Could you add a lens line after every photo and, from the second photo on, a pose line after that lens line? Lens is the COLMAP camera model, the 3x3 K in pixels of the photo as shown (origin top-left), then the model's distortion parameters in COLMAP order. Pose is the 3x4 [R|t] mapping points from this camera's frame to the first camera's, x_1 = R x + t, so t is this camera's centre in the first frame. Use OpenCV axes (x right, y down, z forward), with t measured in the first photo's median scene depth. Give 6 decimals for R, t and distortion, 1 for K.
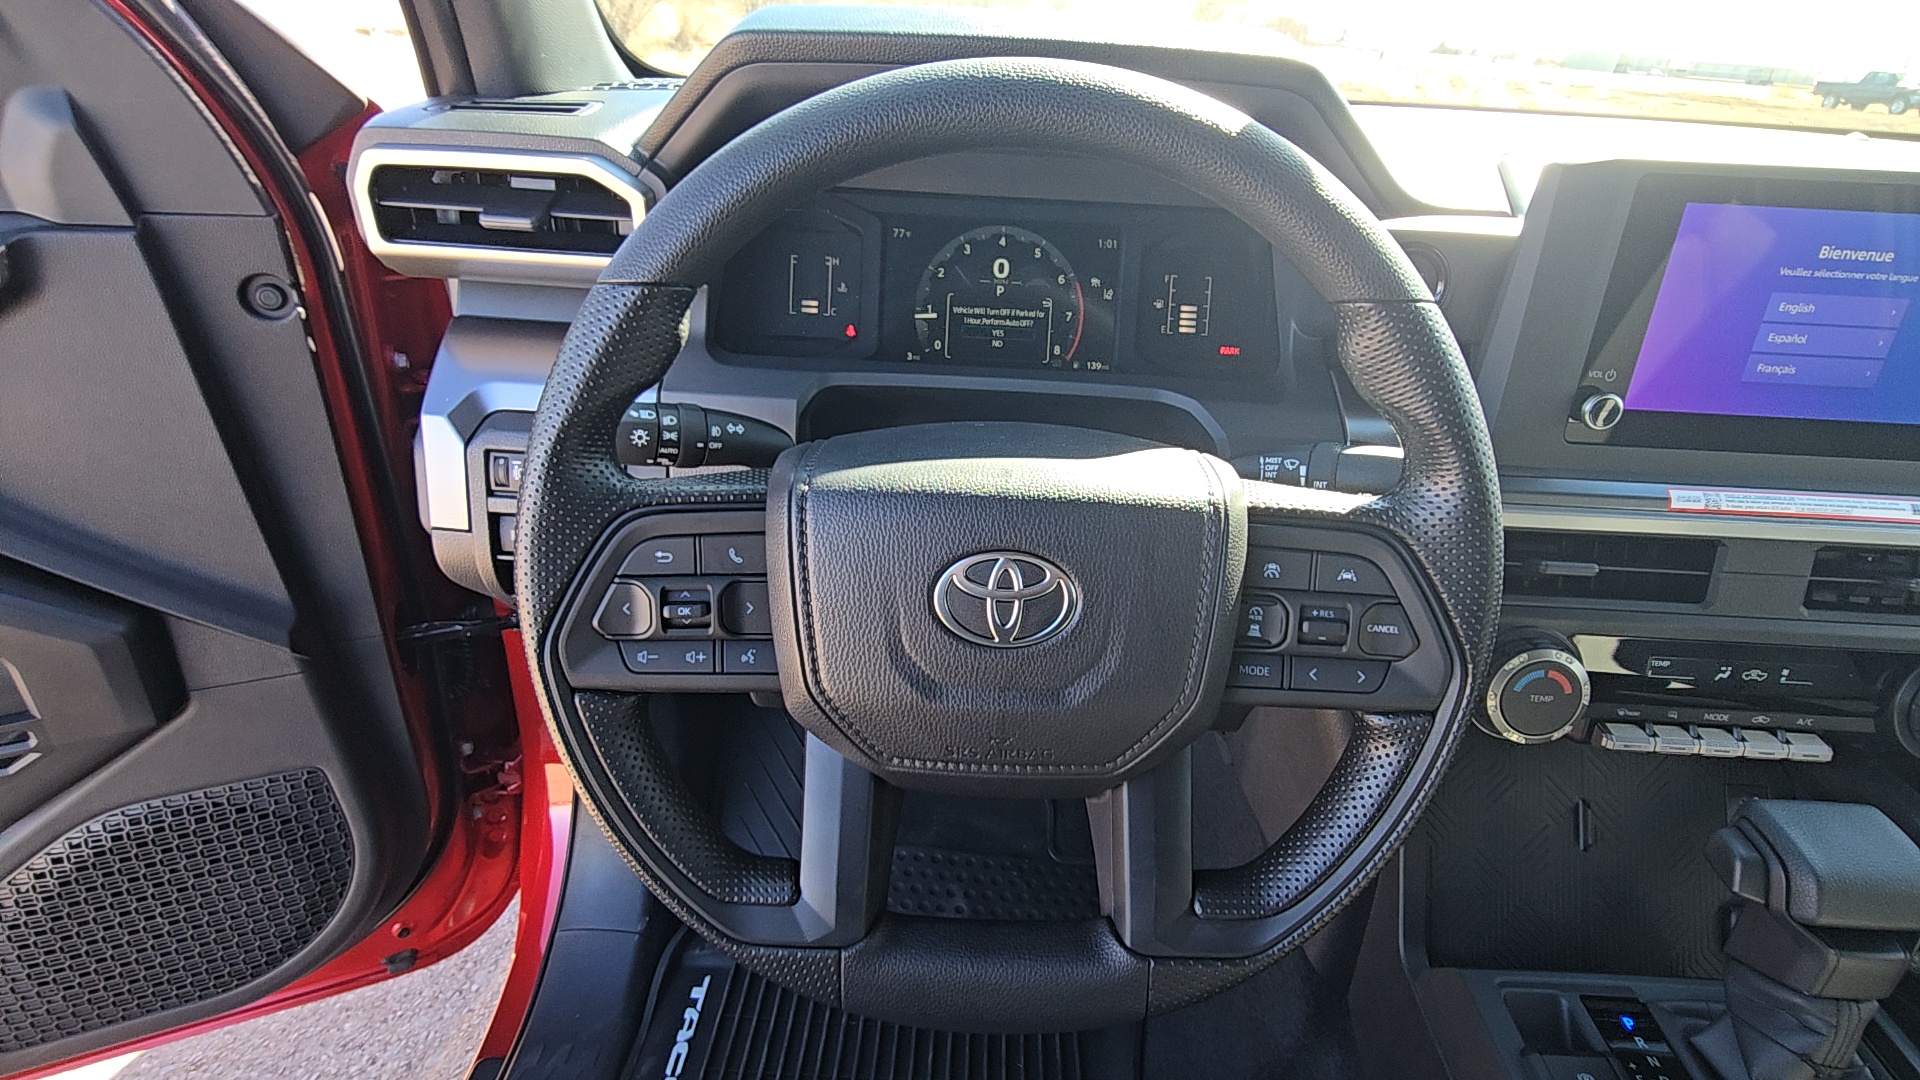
lens RADIAL K [[923.6, 0, 966.4], [0, 923.6, 533.4], [0, 0, 1]] dist [0.000538, -0.000222]
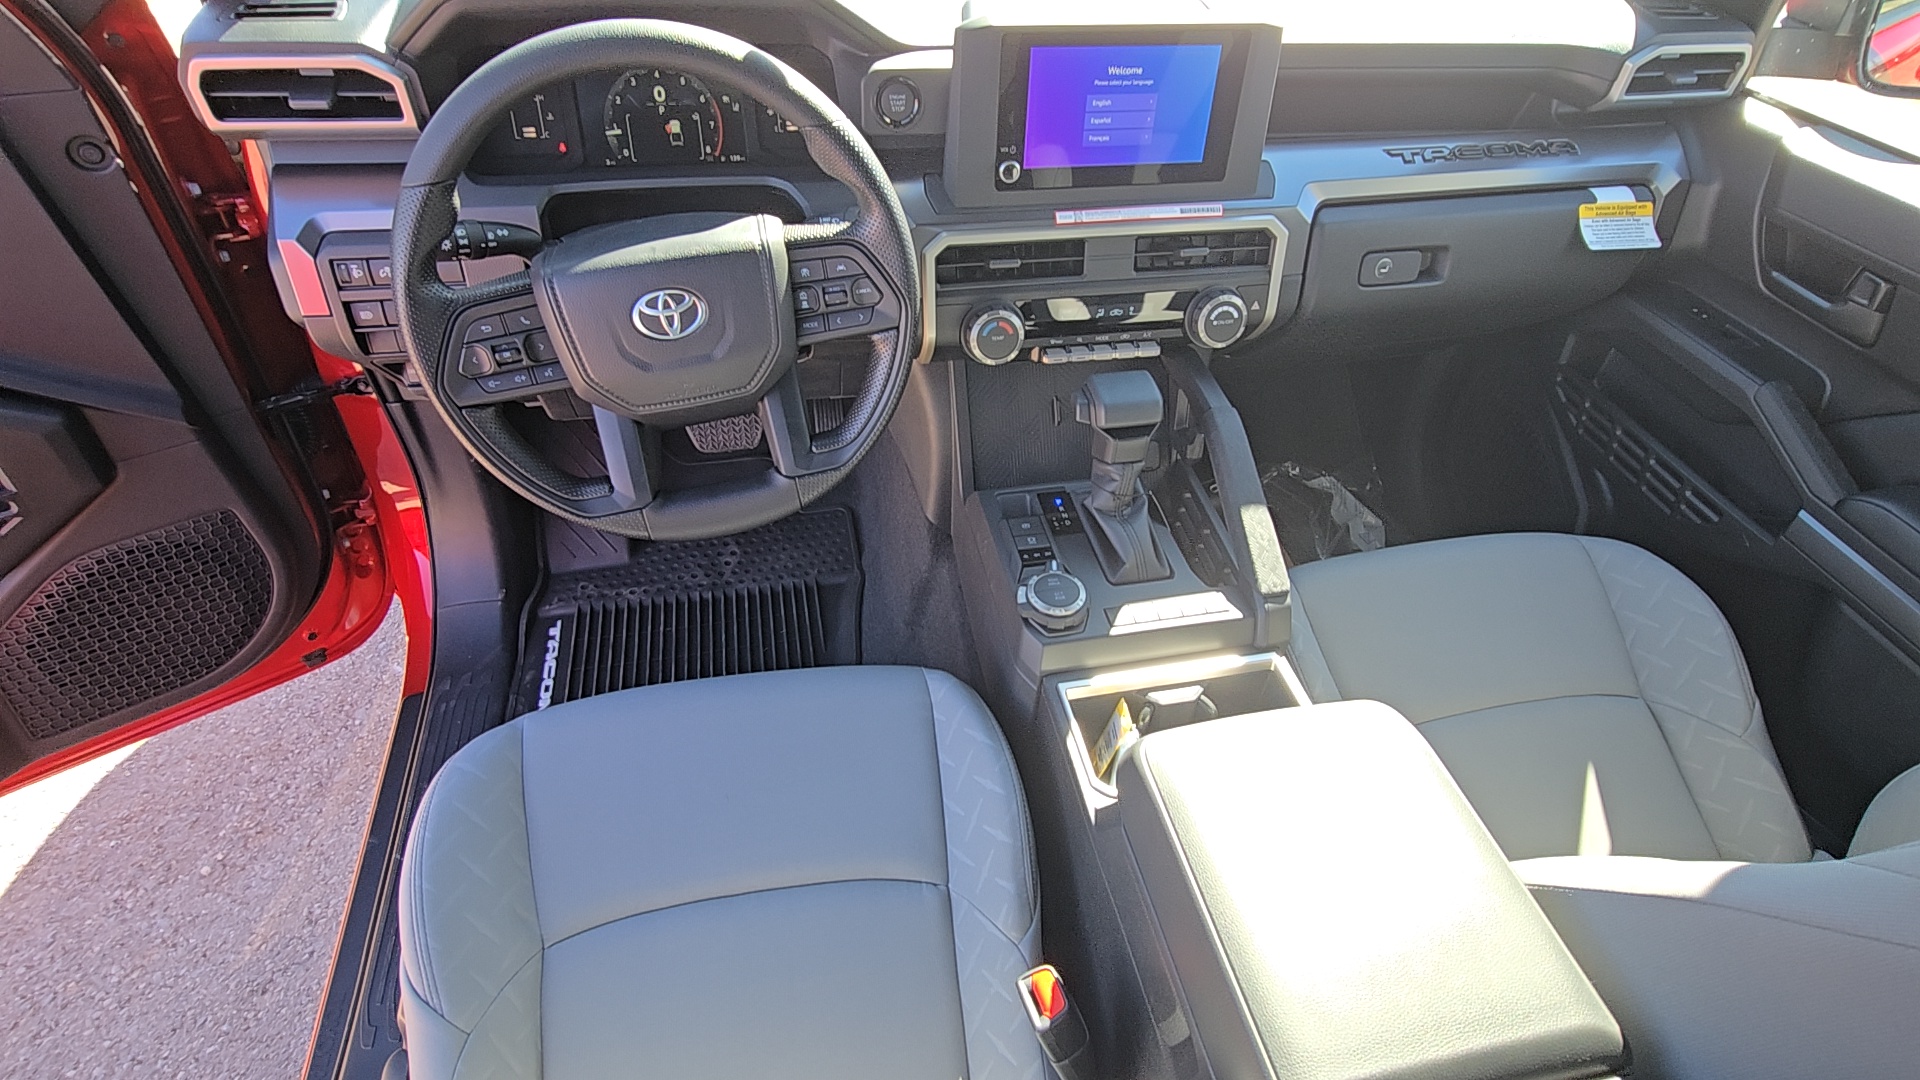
lens RADIAL K [[923.6, 0, 945.6], [0, 923.6, 523.4], [0, 0, 1]] dist [0.000538, -0.000222]
pose [[0.972654, -0.156659, 0.171472, 0.136111], [0.104809, 0.954881, 0.277879, 0.007617], [-0.207268, -0.252308, 0.945188, -0.744279]]
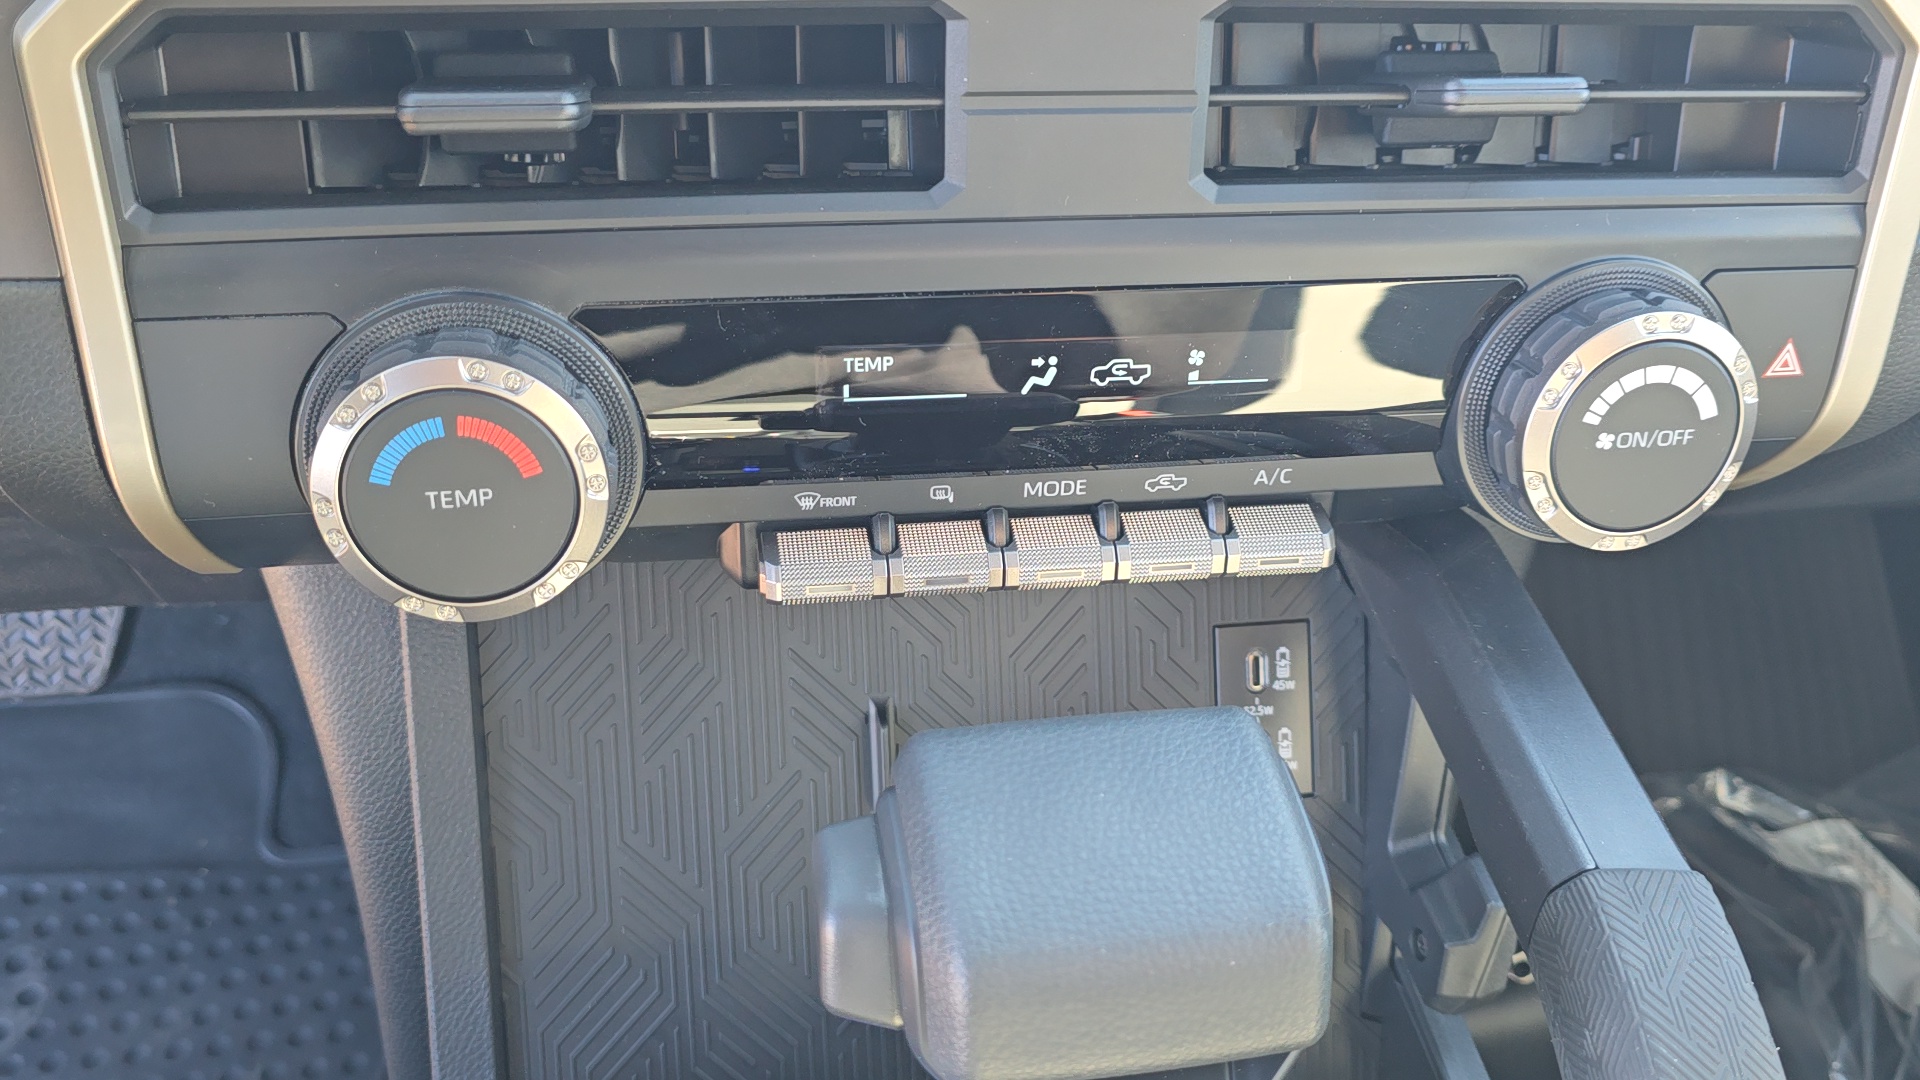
lens RADIAL K [[1596.4, 0, 899.8], [0, 1596.4, 506.2], [0, 0, 1]] dist [0.009085, -0.001411]
pose [[0.984804, -0.102388, 0.140280, 0.641021], [0.073779, 0.977869, 0.195777, 0.068968], [-0.157221, -0.182452, 0.970563, 0.352410]]
